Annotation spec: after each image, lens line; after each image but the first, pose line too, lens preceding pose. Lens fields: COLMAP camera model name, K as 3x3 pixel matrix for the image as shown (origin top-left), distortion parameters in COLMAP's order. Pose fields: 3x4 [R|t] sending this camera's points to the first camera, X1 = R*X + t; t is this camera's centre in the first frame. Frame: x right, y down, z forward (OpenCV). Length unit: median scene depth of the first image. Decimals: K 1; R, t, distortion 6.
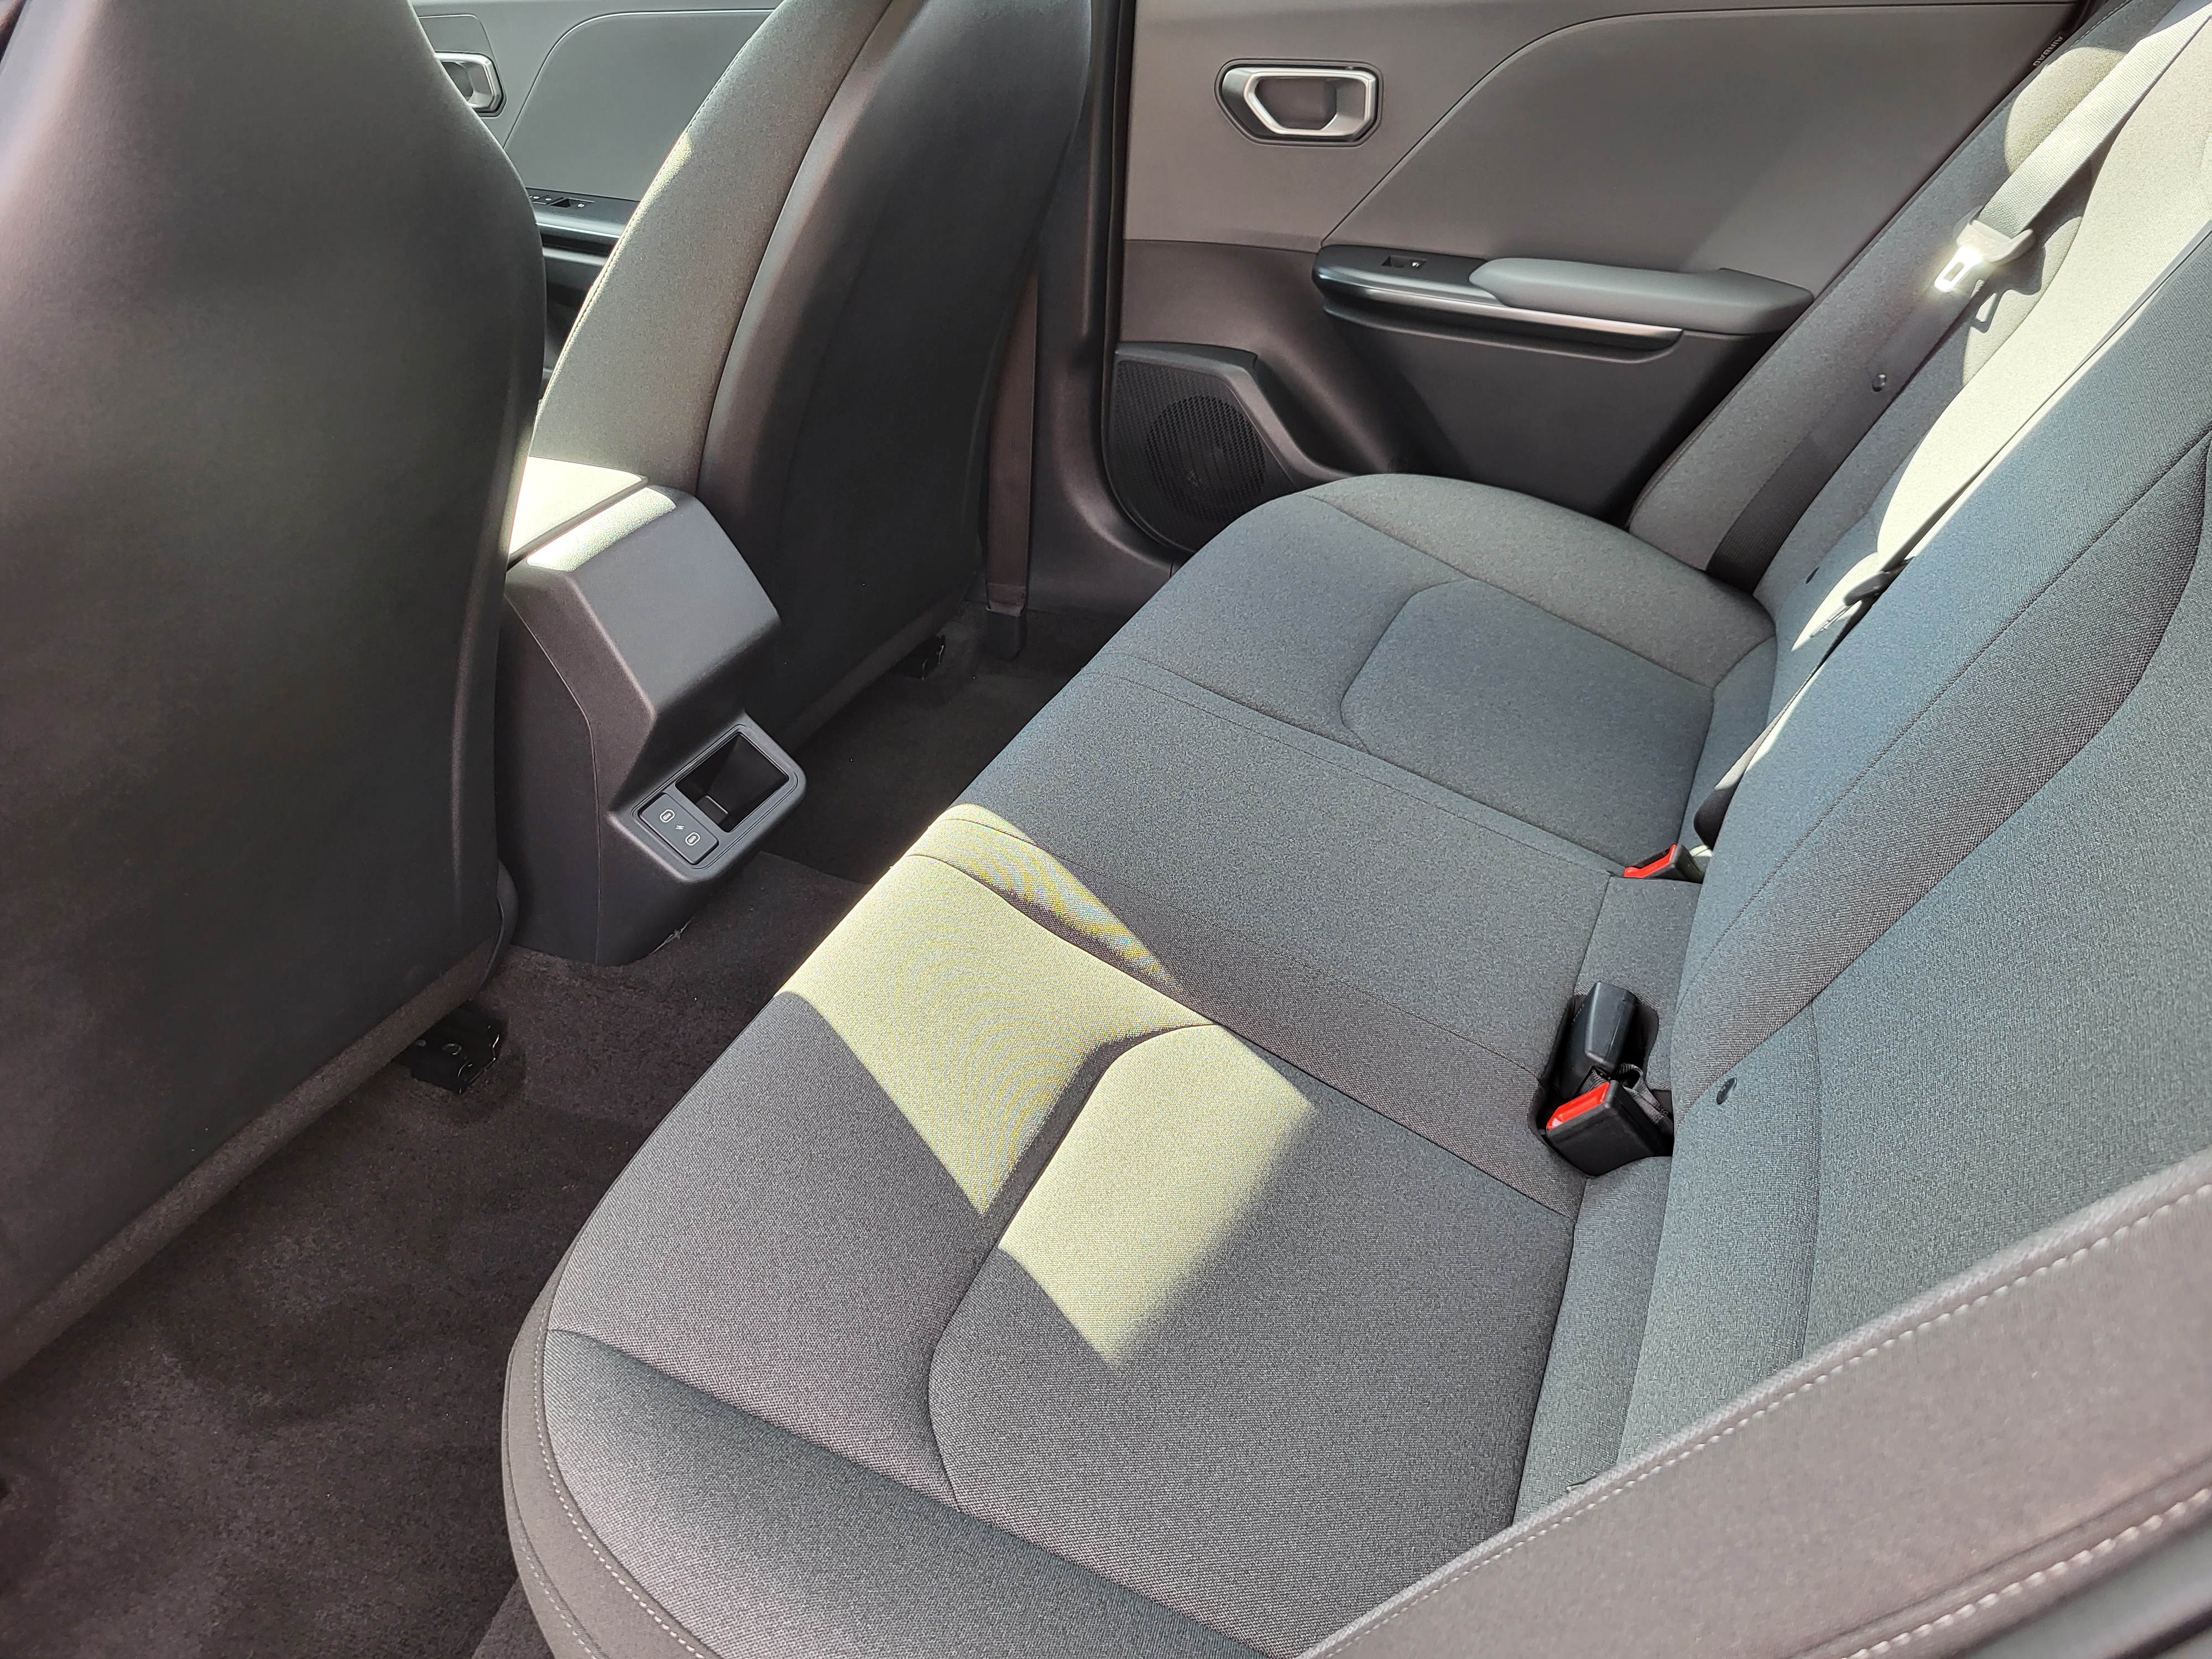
lens RADIAL K [[1670.6, 0, 1106.0], [0, 1670.6, 829.5], [0, 0, 1]] dist [0.025561, 0.001013]
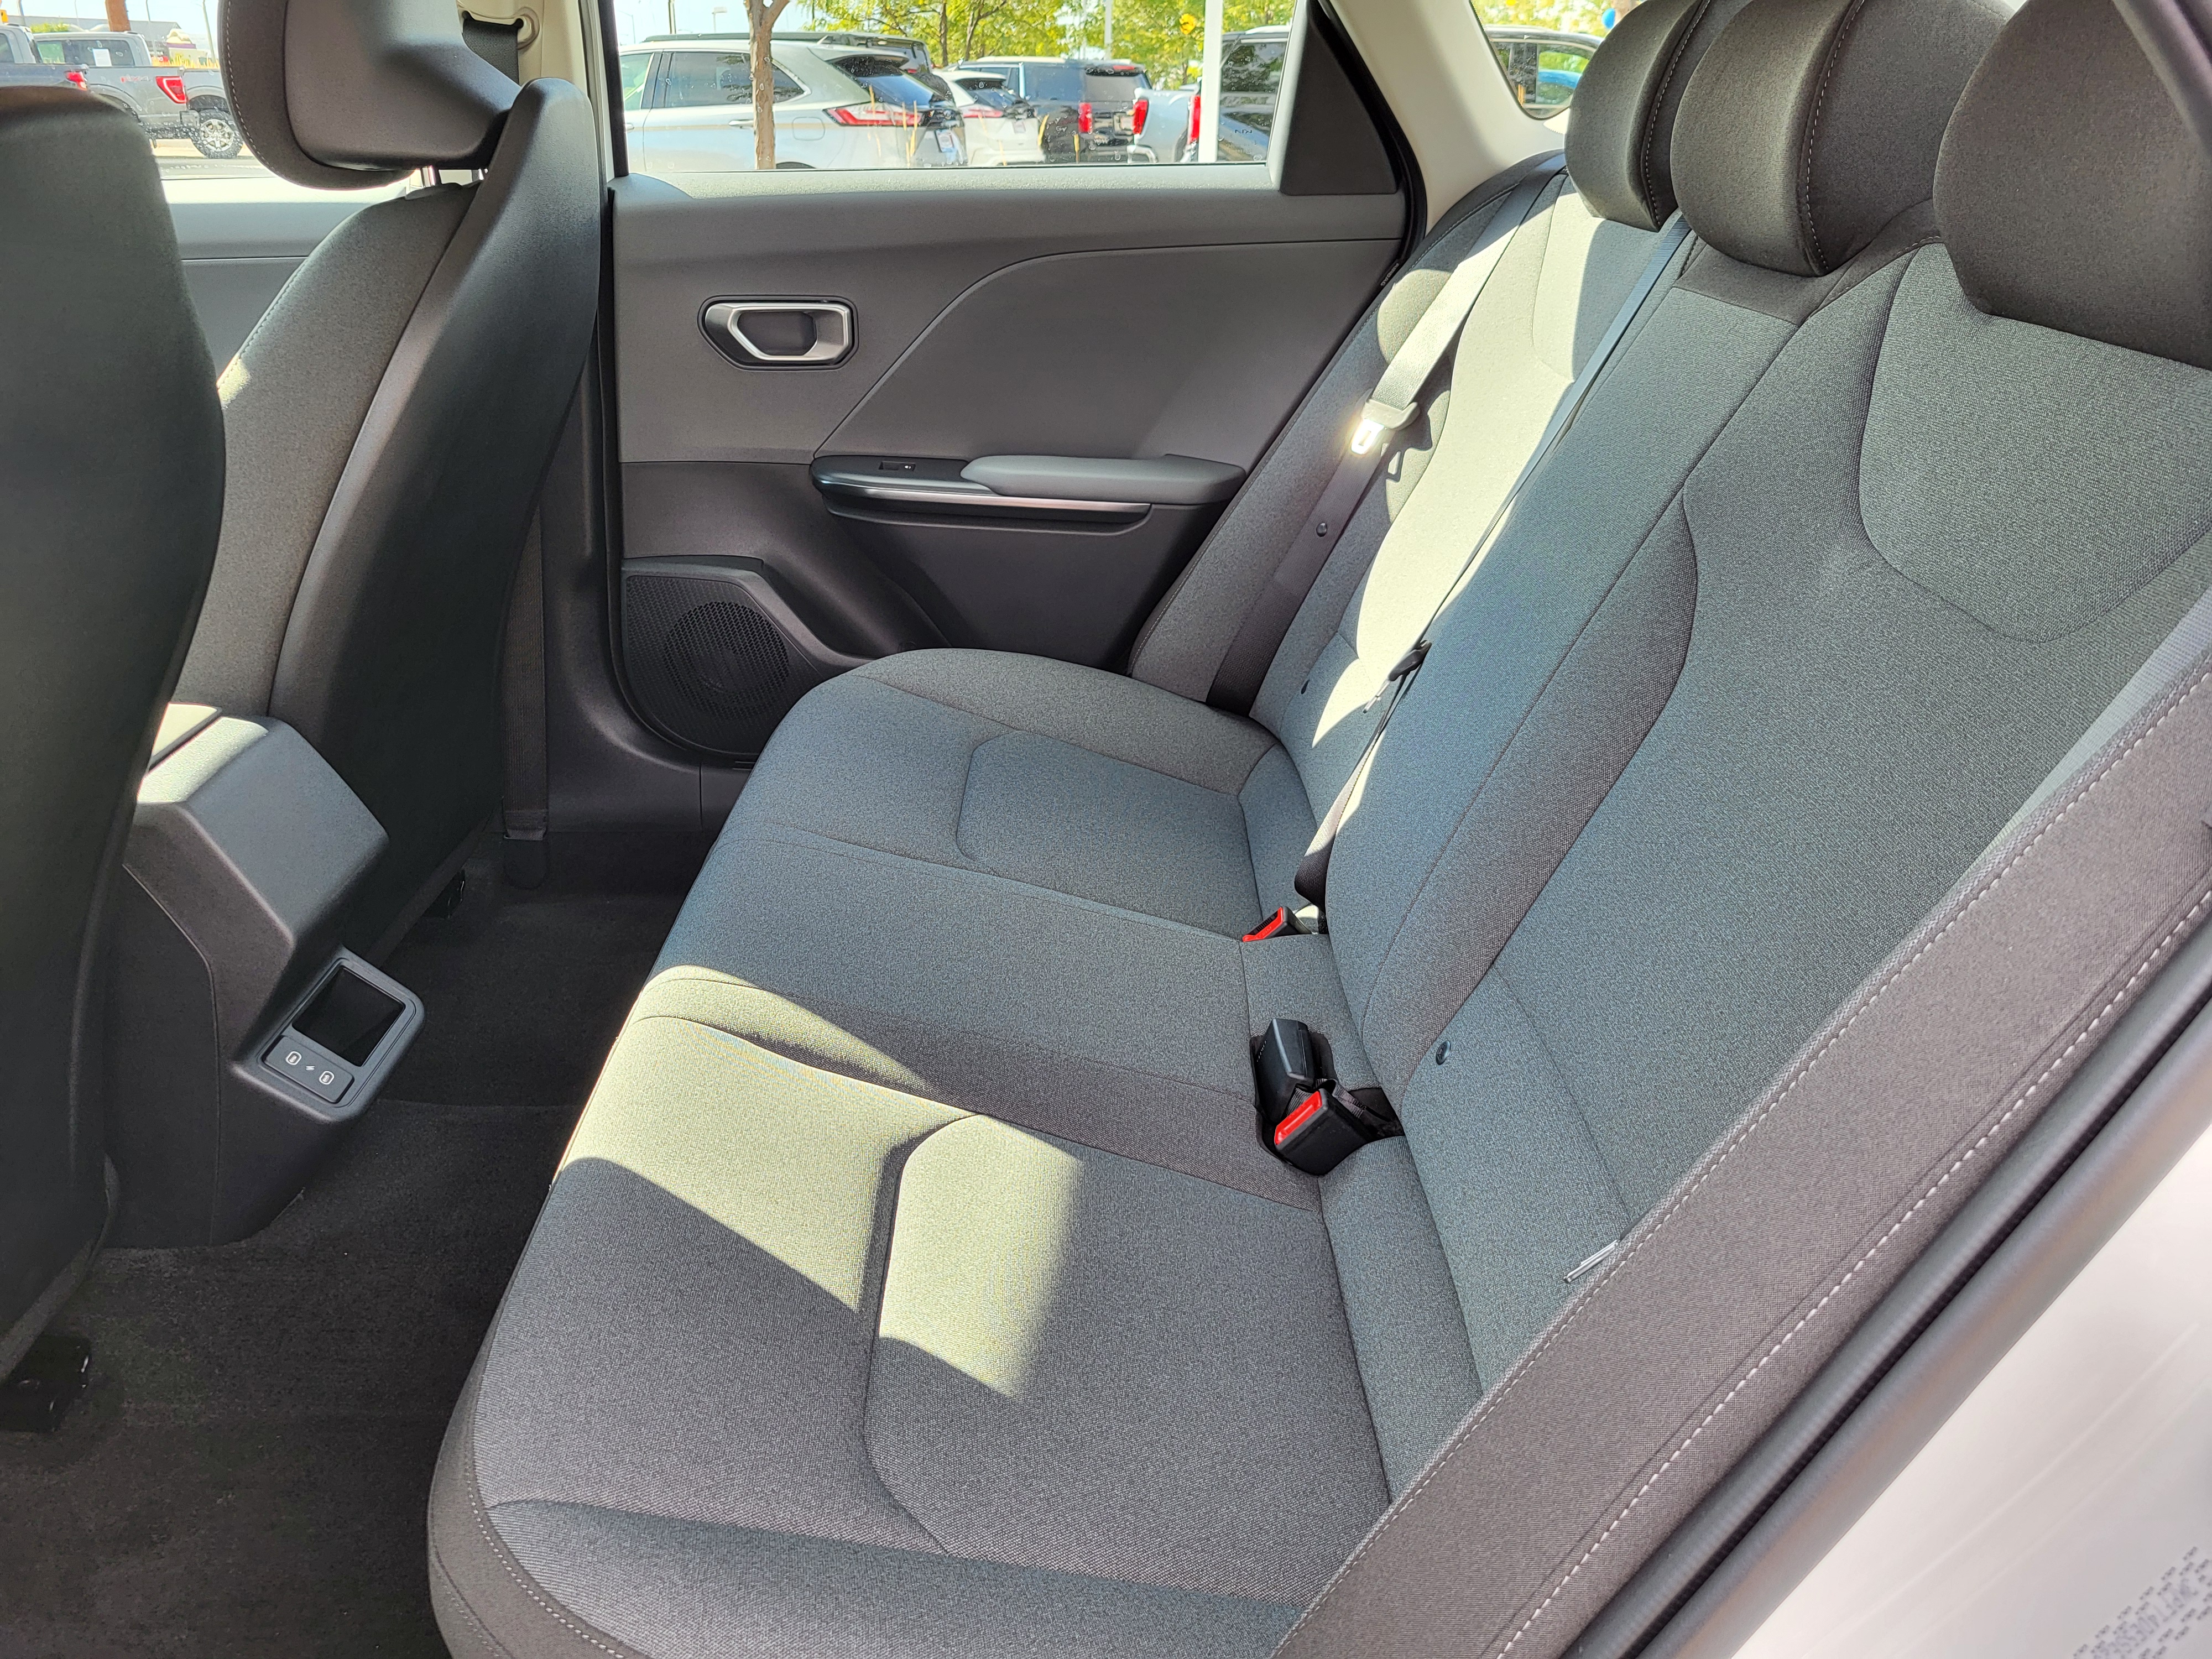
lens RADIAL K [[1670.6, 0, 1106.0], [0, 1670.6, 829.5], [0, 0, 1]] dist [0.025561, 0.001013]
pose [[0.917914, -0.135180, 0.373041, -0.182320], [0.186979, 0.976608, -0.106188, 0.051928], [-0.349960, 0.167222, 0.921718, -0.037568]]
